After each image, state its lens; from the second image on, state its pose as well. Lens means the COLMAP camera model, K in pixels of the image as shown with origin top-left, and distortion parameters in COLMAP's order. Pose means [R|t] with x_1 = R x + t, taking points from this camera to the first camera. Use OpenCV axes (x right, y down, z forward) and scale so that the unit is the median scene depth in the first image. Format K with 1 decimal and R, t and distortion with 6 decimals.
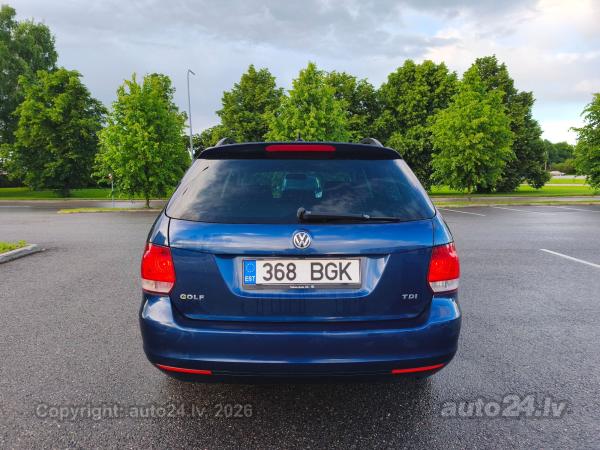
lens RADIAL K [[432.6, 0, 300.0], [0, 432.6, 225.0], [0, 0, 1]] dist [-0.007200, -0.002450]
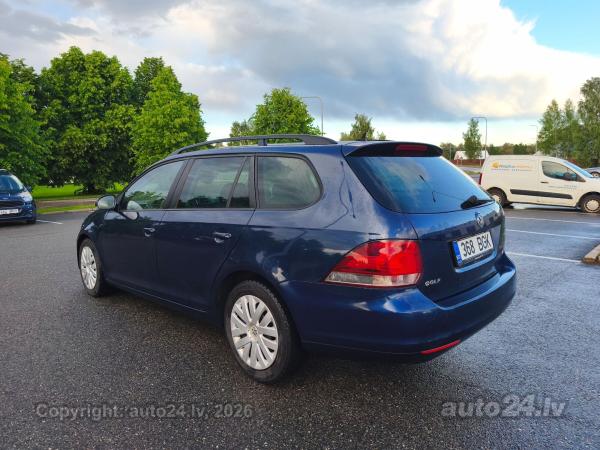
lens RADIAL K [[432.6, 0, 300.0], [0, 432.6, 225.0], [0, 0, 1]] dist [-0.007200, -0.002450]
pose [[0.695109, -0.099122, 0.712038, -0.107613], [0.093760, 0.994489, 0.046911, -0.005703], [-0.712764, 0.034152, 0.700572, 0.037756]]
